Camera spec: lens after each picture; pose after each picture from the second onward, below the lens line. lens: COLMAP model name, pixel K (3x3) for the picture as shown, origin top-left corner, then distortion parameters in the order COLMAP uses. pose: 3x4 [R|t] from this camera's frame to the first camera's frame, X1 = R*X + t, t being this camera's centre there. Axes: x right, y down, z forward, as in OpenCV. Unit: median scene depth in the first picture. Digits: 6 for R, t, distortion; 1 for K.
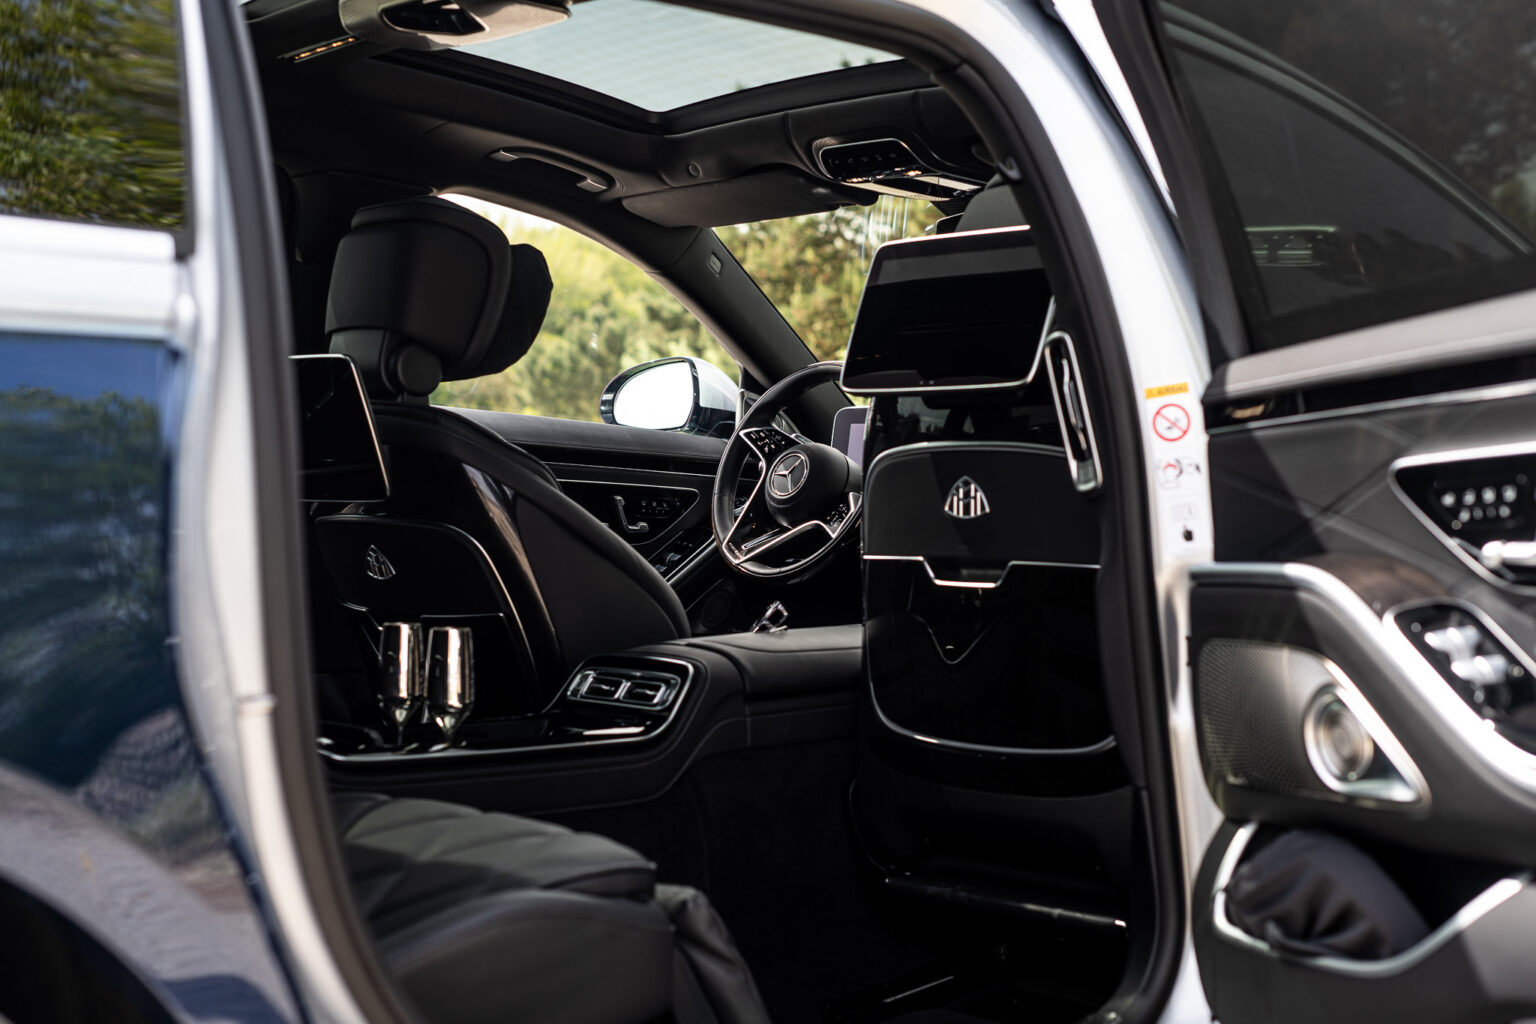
lens RADIAL K [[2199.8, 0, 768.0], [0, 2199.8, 512.0], [0, 0, 1]] dist [0.031682, -0.000587]
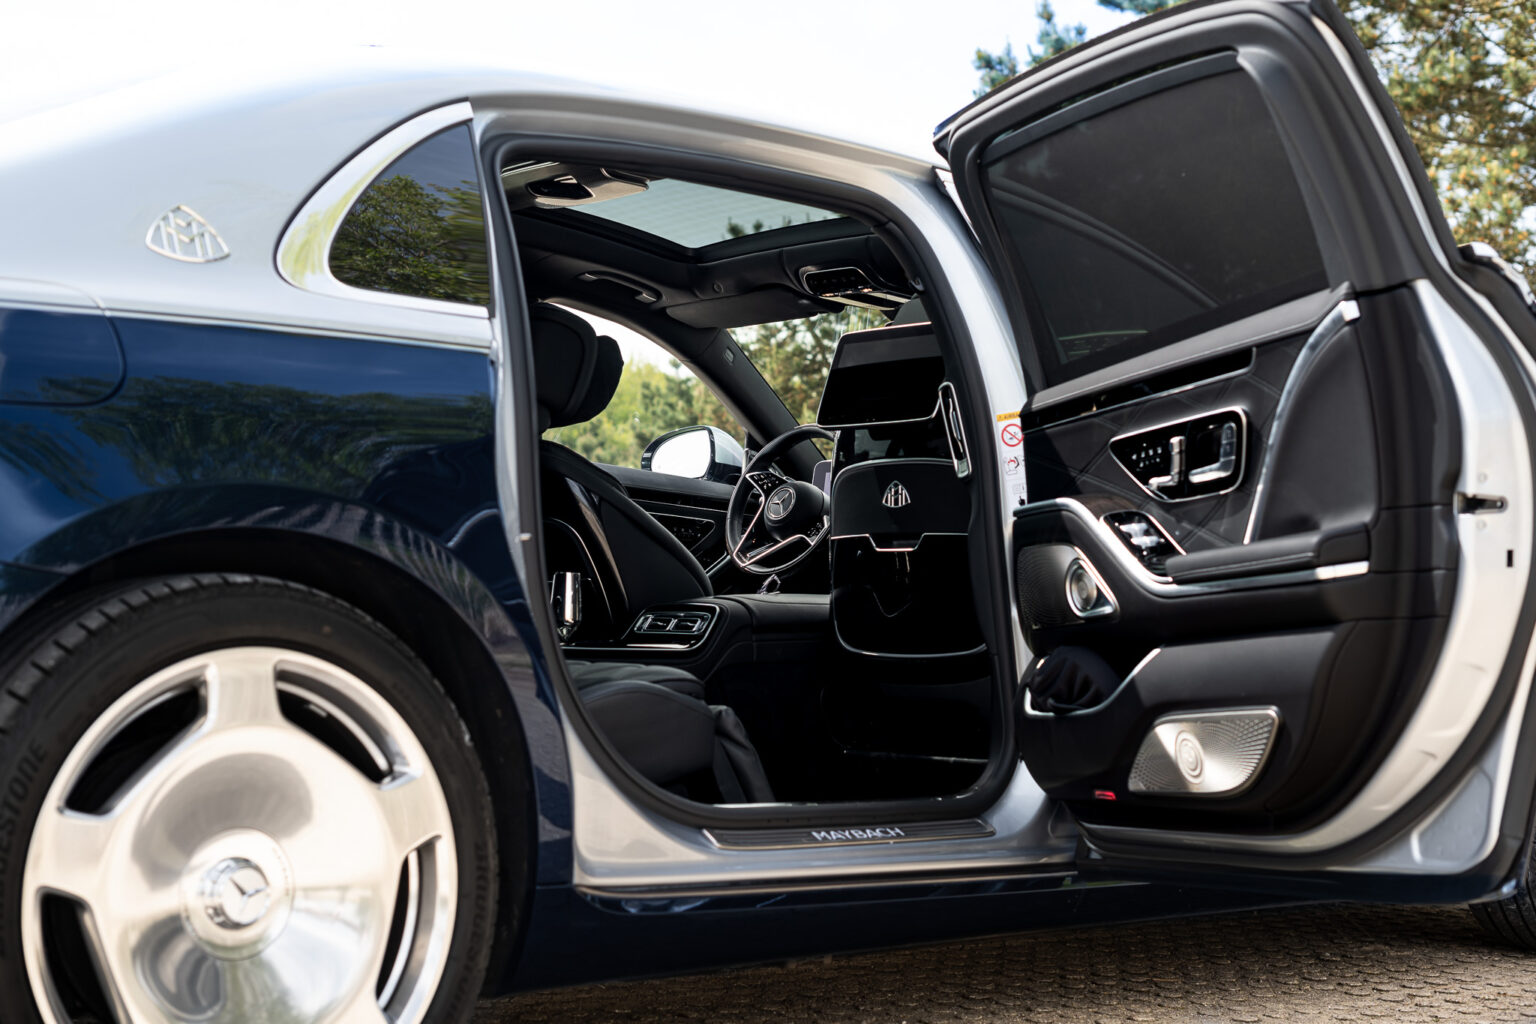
lens RADIAL K [[2214.4, 0, 768.0], [0, 2214.4, 512.0], [0, 0, 1]] dist [-0.021041, -0.006852]
pose [[0.999950, 0.007661, 0.006397, -0.010319], [-0.007260, 0.998138, -0.060565, 0.097632], [-0.006849, 0.060516, 0.998144, -0.544486]]
